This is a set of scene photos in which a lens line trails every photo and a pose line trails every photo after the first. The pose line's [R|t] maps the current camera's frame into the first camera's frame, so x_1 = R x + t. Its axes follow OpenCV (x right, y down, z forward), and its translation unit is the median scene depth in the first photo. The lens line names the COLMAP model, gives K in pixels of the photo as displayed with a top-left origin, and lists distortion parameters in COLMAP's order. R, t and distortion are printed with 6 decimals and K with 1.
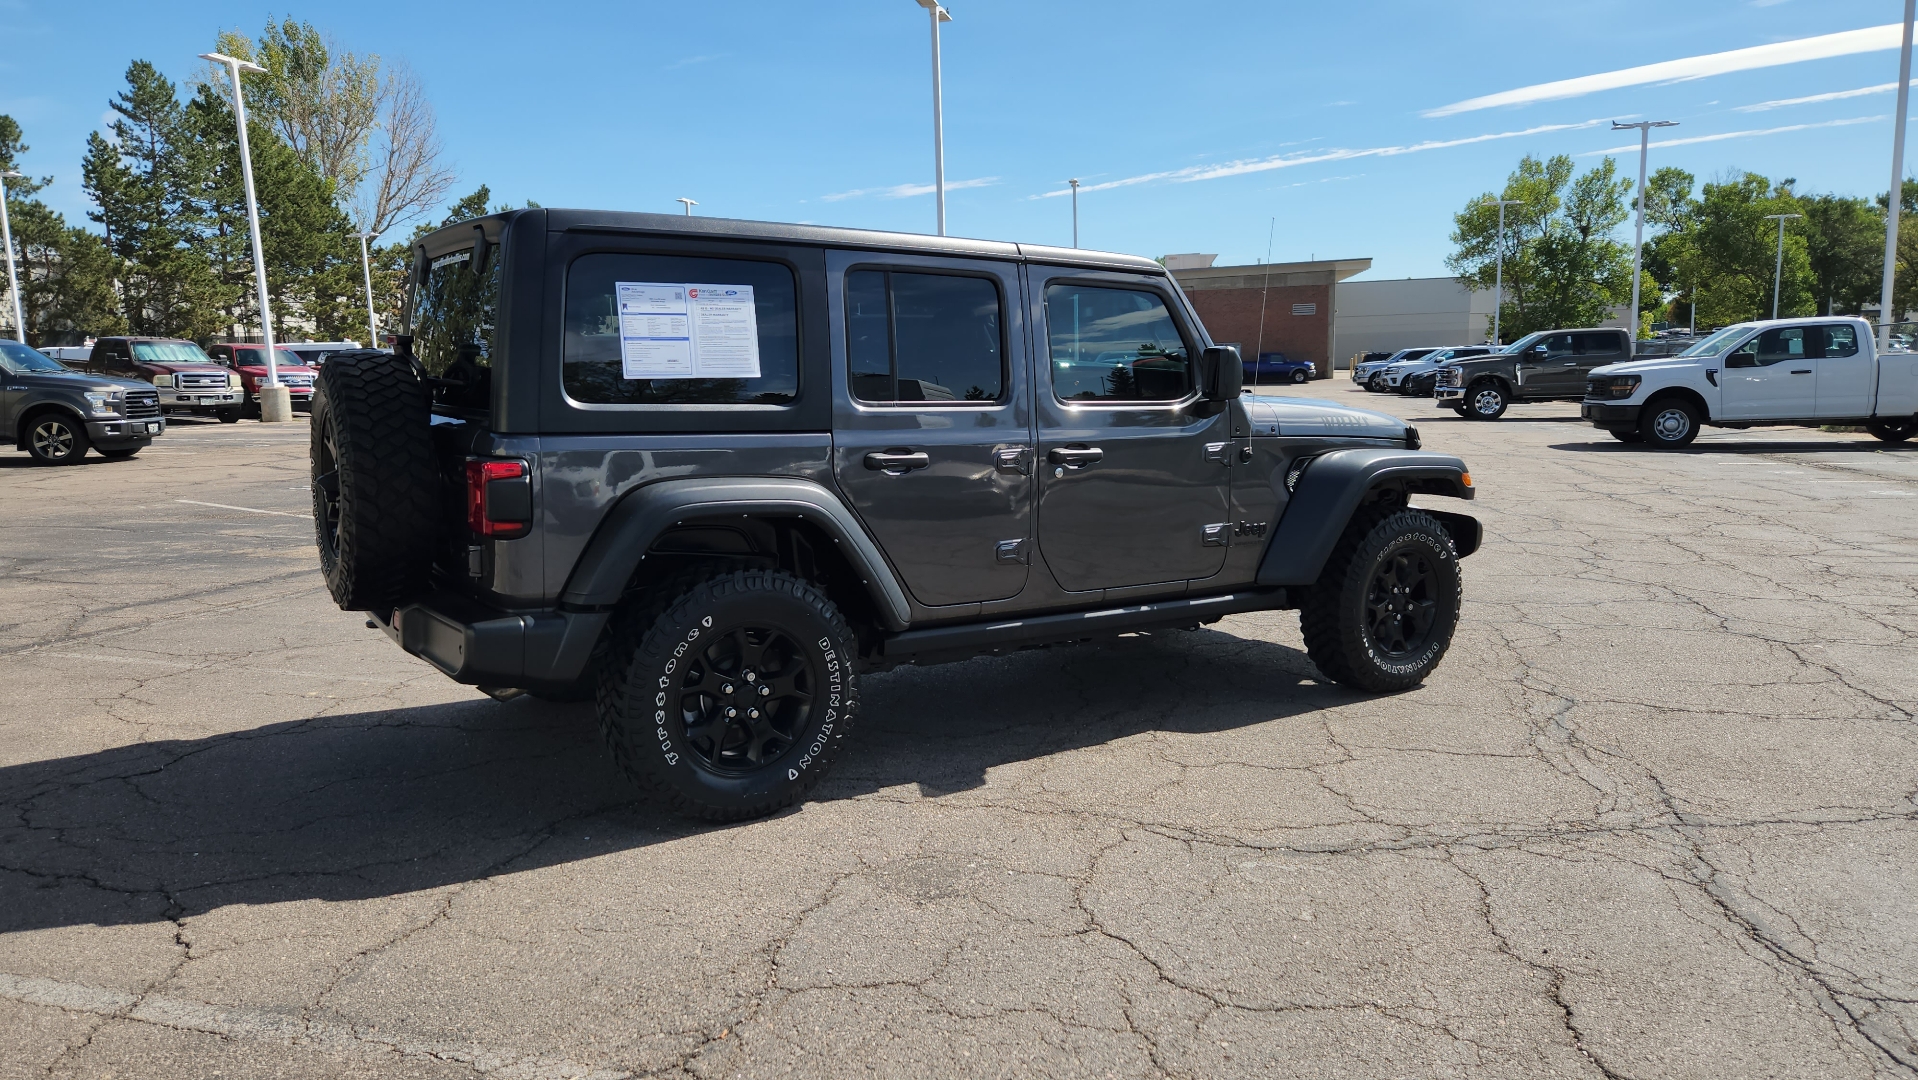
lens RADIAL K [[1284.5, 0, 926.0], [0, 1284.5, 527.4], [0, 0, 1]] dist [0.072172, -0.059024]
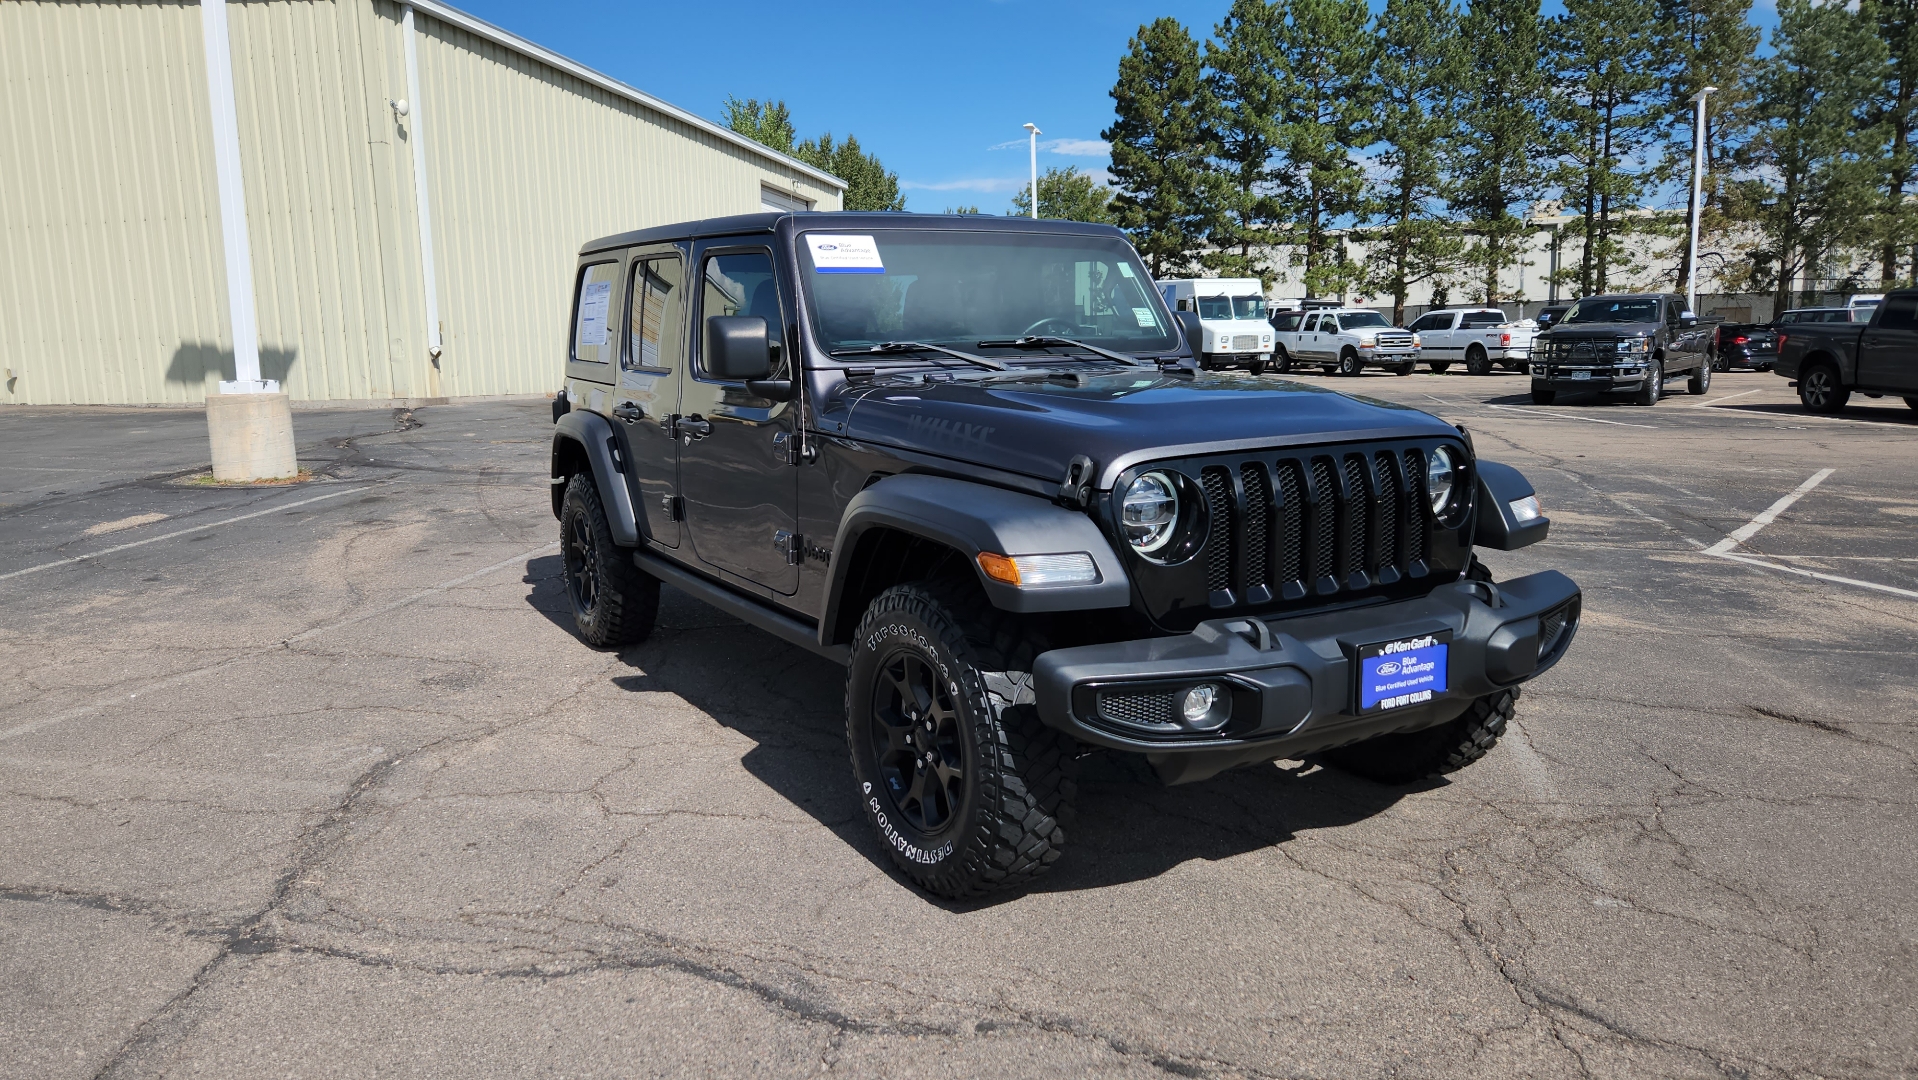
lens RADIAL K [[1284.5, 0, 914.5], [0, 1284.5, 543.0], [0, 0, 1]] dist [0.072172, -0.059024]
pose [[-0.040507, 0.165098, -0.985445, 0.985913], [-0.115061, 0.978923, 0.168735, -0.137740], [0.992532, 0.120221, -0.020657, 1.053909]]
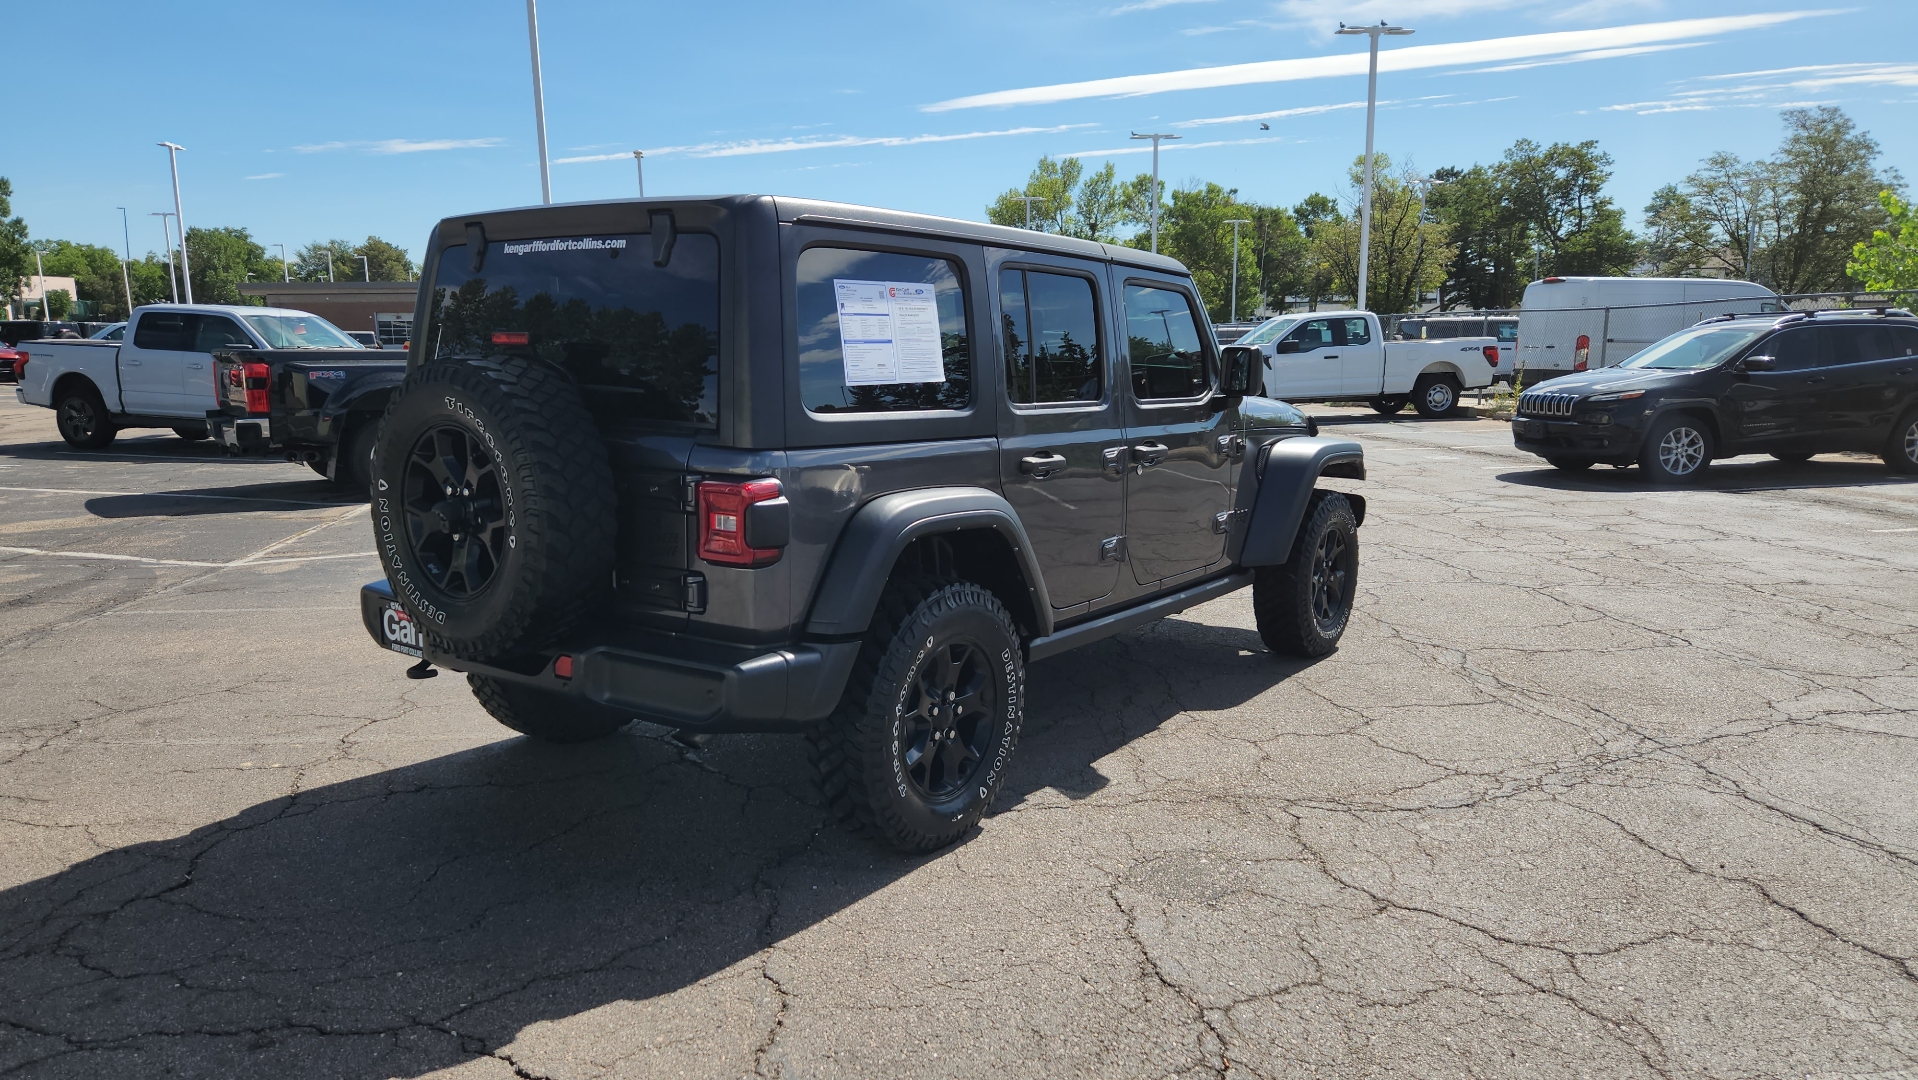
lens RADIAL K [[1284.5, 0, 933.6], [0, 1284.5, 538.7], [0, 0, 1]] dist [0.072172, -0.059024]
pose [[0.934048, -0.048277, 0.353870, -0.360014], [0.039132, 0.998690, 0.032959, -0.024302], [-0.354998, -0.016937, 0.934714, 0.086915]]
